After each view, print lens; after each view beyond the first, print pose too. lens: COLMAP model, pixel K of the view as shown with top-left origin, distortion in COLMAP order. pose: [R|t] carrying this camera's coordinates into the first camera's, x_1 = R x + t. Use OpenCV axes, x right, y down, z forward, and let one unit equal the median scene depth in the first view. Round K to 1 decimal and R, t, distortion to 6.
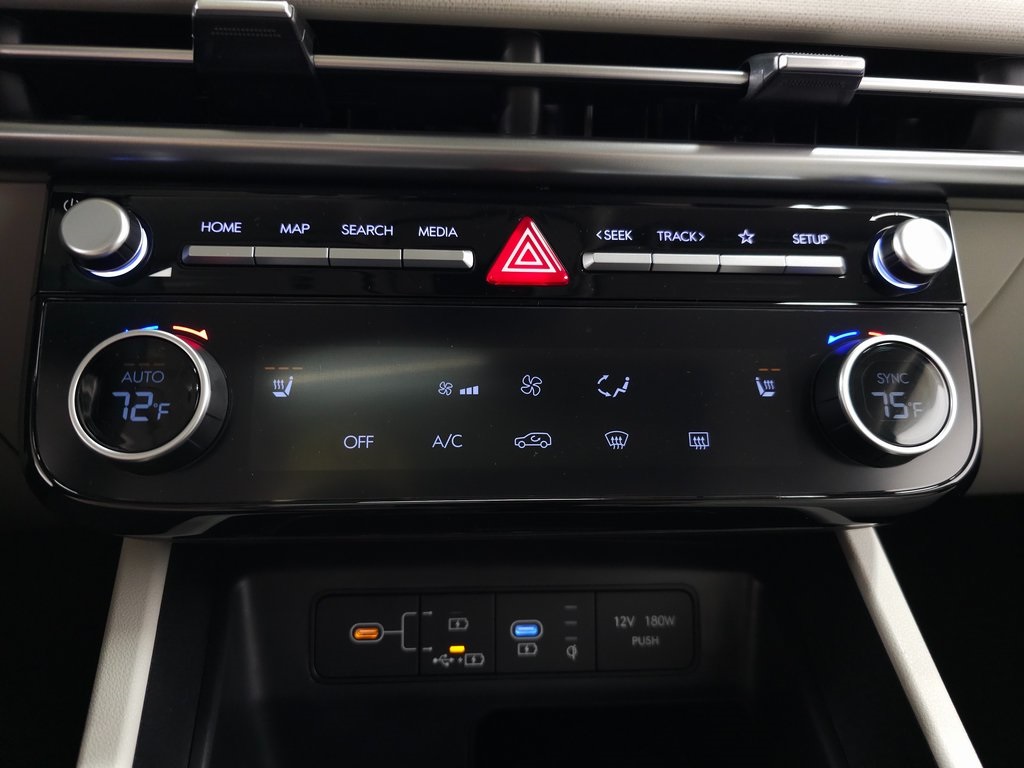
lens RADIAL K [[699.6, 0, 518.4], [0, 699.6, 387.1], [0, 0, 1]] dist [0.028347, -0.043118]
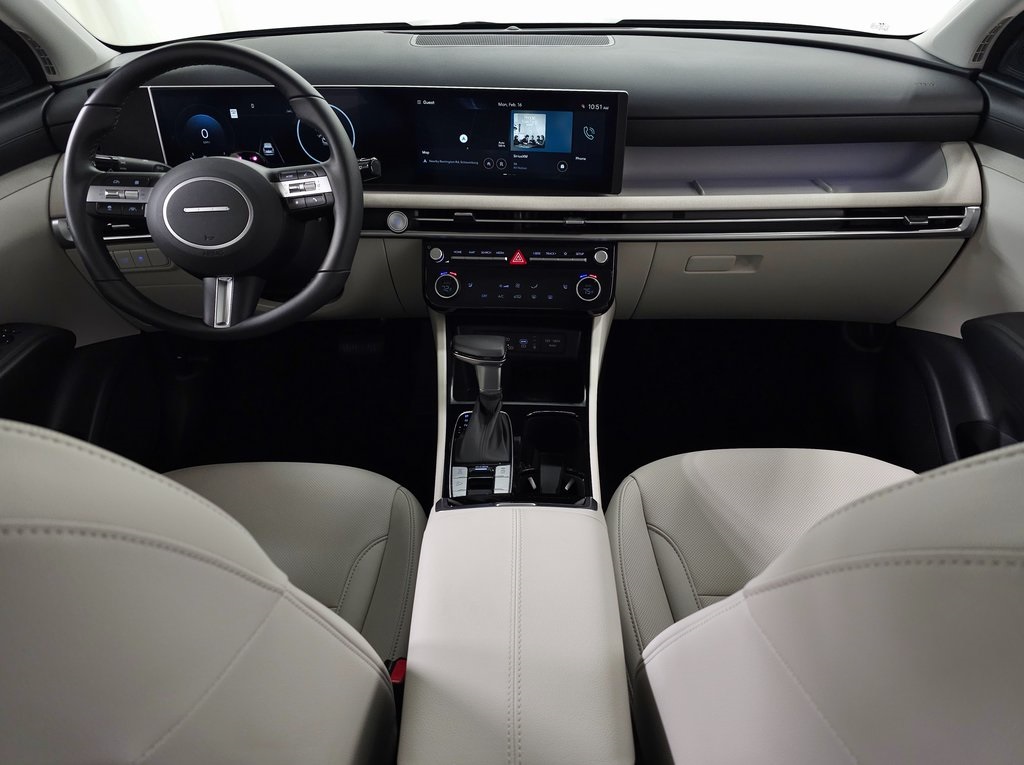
lens RADIAL K [[699.6, 0, 520.8], [0, 699.6, 391.4], [0, 0, 1]] dist [0.028347, -0.043118]
pose [[0.987743, 0.048533, -0.148354, 0.631428], [-0.012902, 0.972566, 0.232268, -0.330455], [0.155556, -0.227507, 0.961271, -3.077435]]
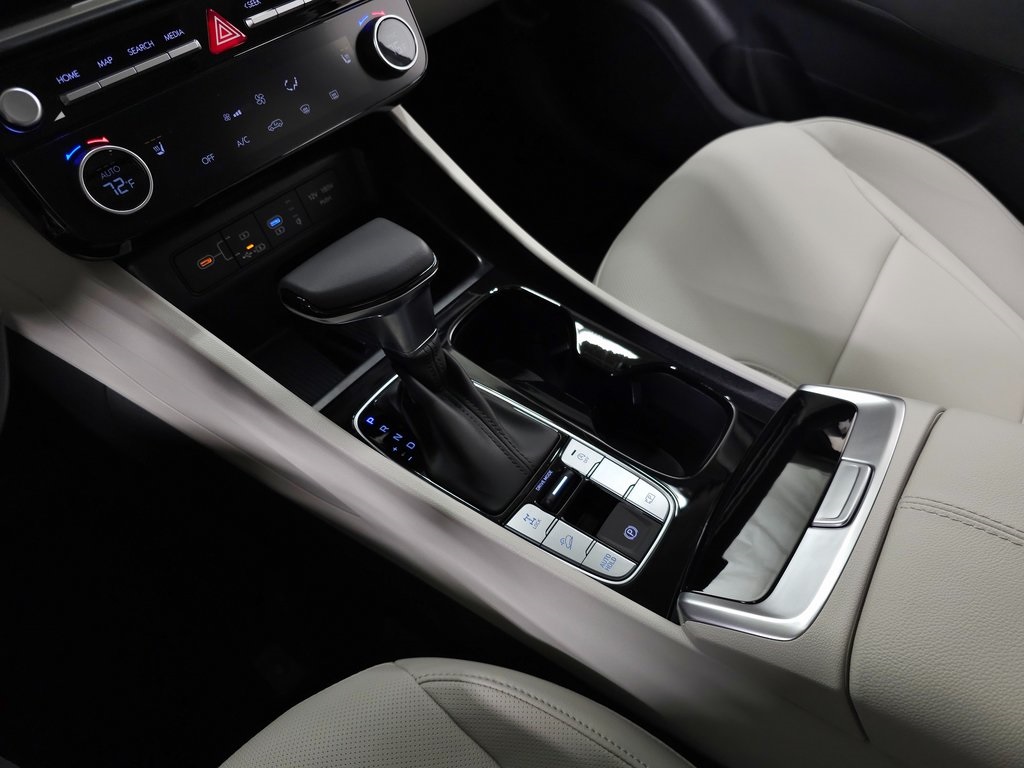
lens RADIAL K [[699.6, 0, 515.9], [0, 699.6, 387.6], [0, 0, 1]] dist [0.028347, -0.043118]
pose [[0.686500, -0.569766, 0.451756, -0.684801], [0.227324, 0.758319, 0.610964, -0.350697], [-0.690682, -0.316732, 0.650108, -0.891040]]
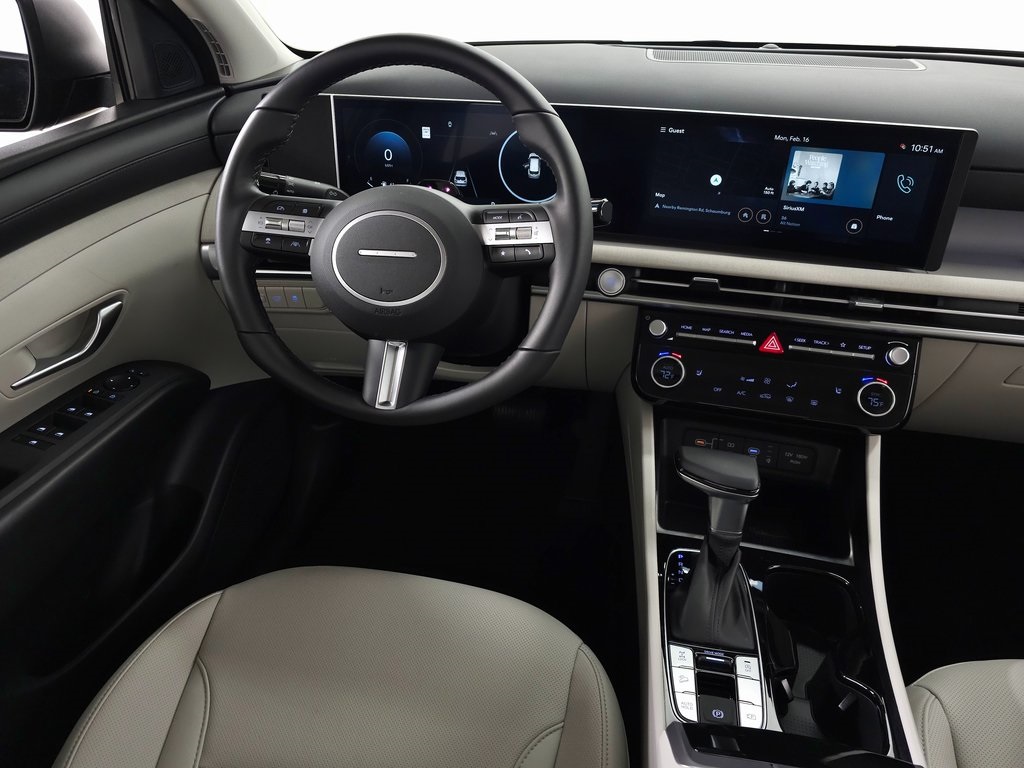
lens RADIAL K [[699.6, 0, 505.1], [0, 699.6, 377.8], [0, 0, 1]] dist [0.028347, -0.043118]
pose [[0.935005, 0.148461, -0.322064, -0.064705], [-0.092795, 0.978936, 0.181858, -0.429137], [0.342280, -0.140152, 0.929087, -2.208025]]
